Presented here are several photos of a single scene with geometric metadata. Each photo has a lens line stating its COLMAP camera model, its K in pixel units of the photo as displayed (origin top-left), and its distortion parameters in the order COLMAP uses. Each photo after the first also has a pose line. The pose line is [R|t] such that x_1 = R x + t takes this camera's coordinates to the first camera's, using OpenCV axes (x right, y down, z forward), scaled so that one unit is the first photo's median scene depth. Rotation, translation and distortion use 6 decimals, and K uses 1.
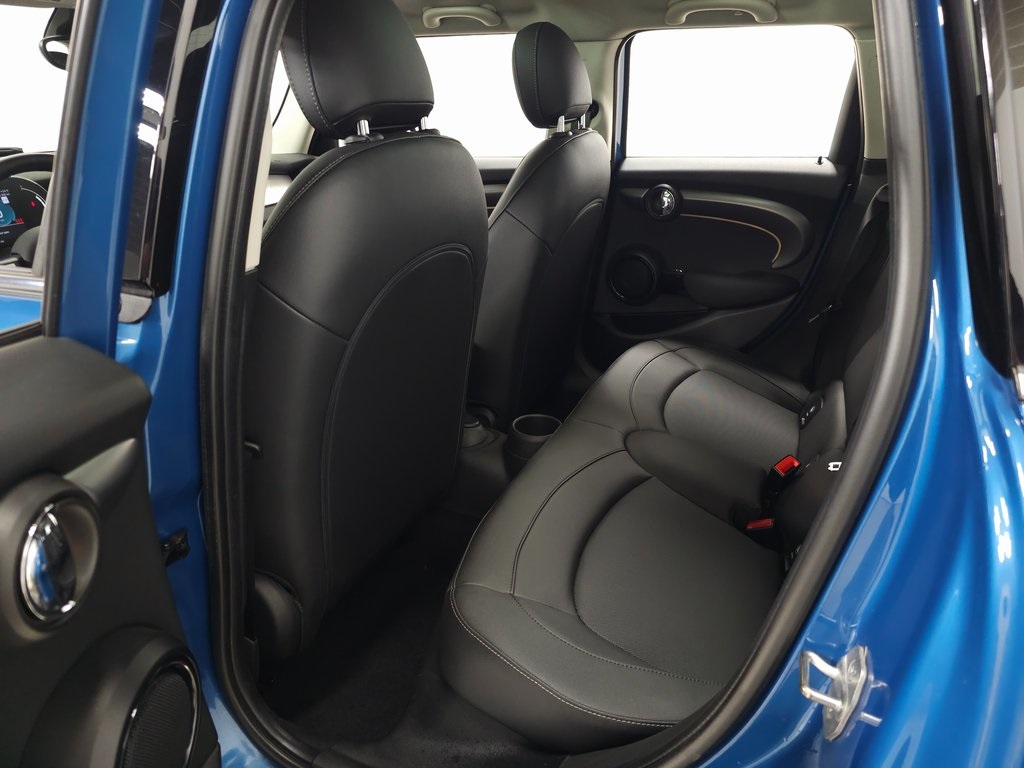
lens RADIAL K [[688.4, 0, 516.9], [0, 688.4, 385.9], [0, 0, 1]] dist [0.024333, -0.034133]
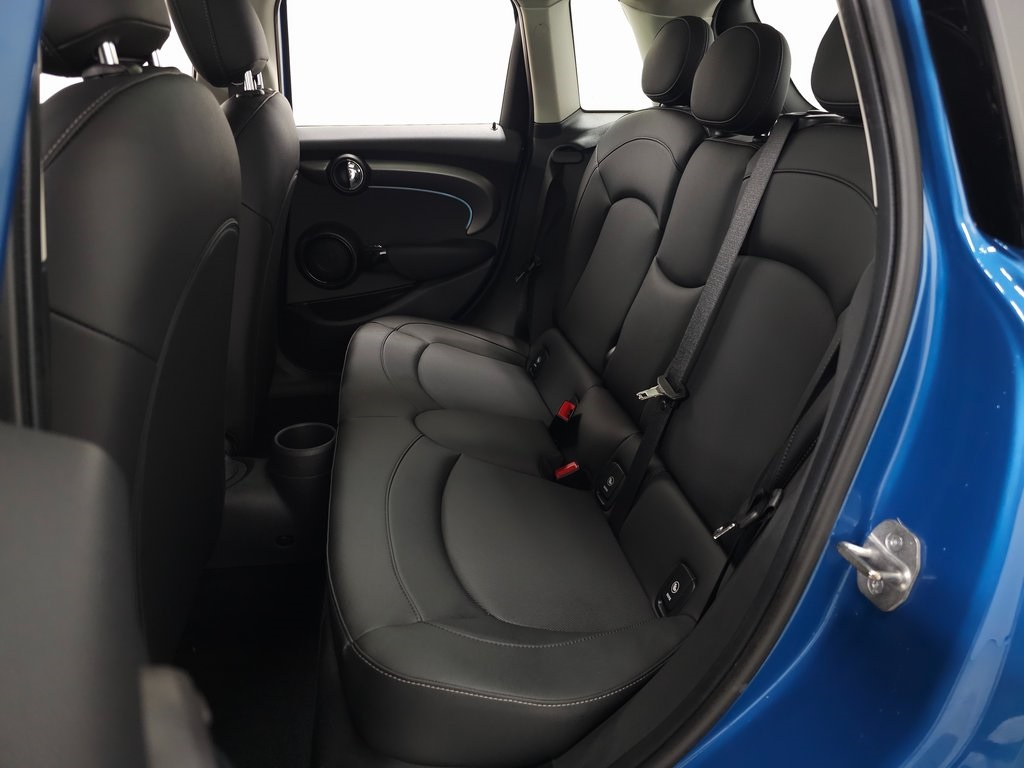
lens RADIAL K [[688.4, 0, 513.5], [0, 688.4, 384.6], [0, 0, 1]] dist [0.024333, -0.034133]
pose [[0.820351, -0.206986, 0.533086, -0.176427], [0.200602, 0.977119, 0.070693, -0.011095], [-0.535521, 0.048945, 0.843102, 0.120081]]
